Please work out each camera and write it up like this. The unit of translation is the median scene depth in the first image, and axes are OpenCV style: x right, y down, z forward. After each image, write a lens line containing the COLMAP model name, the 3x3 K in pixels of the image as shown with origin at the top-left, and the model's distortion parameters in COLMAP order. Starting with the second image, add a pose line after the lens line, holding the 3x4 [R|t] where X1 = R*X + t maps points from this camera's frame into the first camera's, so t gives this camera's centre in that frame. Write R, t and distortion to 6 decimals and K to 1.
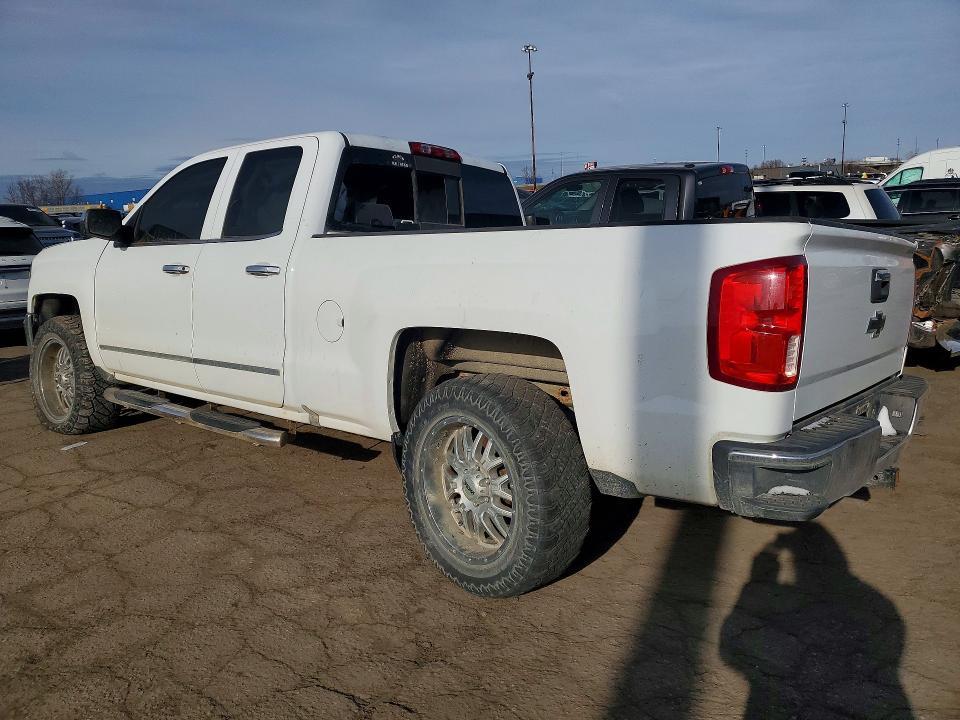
lens RADIAL K [[734.1, 0, 480.0], [0, 734.1, 360.0], [0, 0, 1]] dist [0.005921, -0.002801]
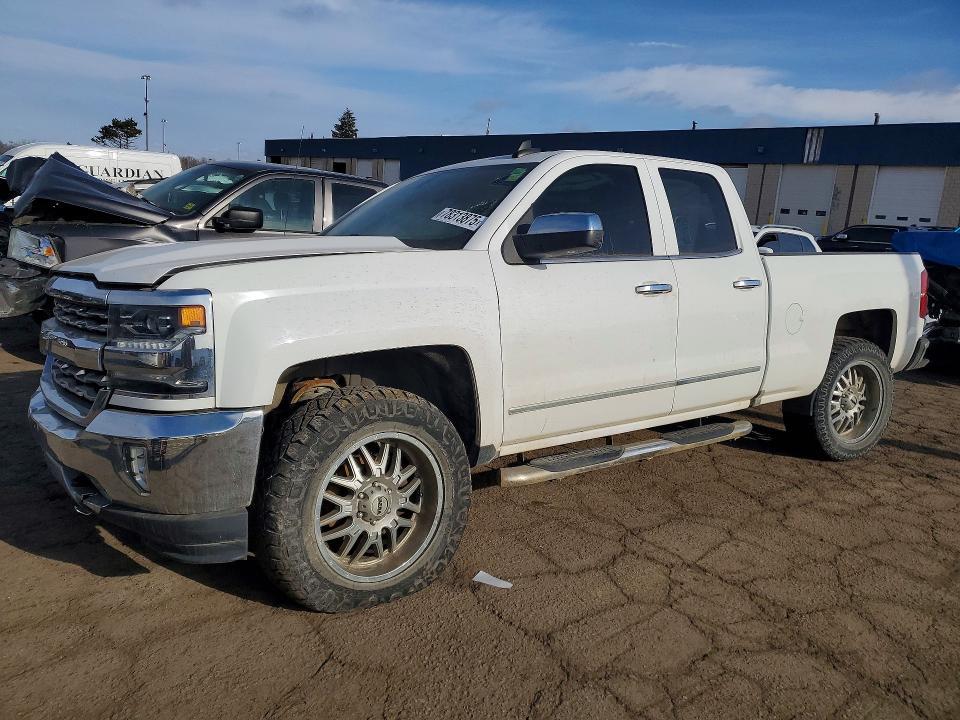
lens RADIAL K [[734.1, 0, 480.0], [0, 734.1, 360.0], [0, 0, 1]] dist [0.005921, -0.002801]
pose [[0.221254, -0.137233, 0.965512, -1.291280], [0.109857, 0.987255, 0.115149, -0.158524], [-0.969009, 0.080591, 0.233510, 0.974258]]
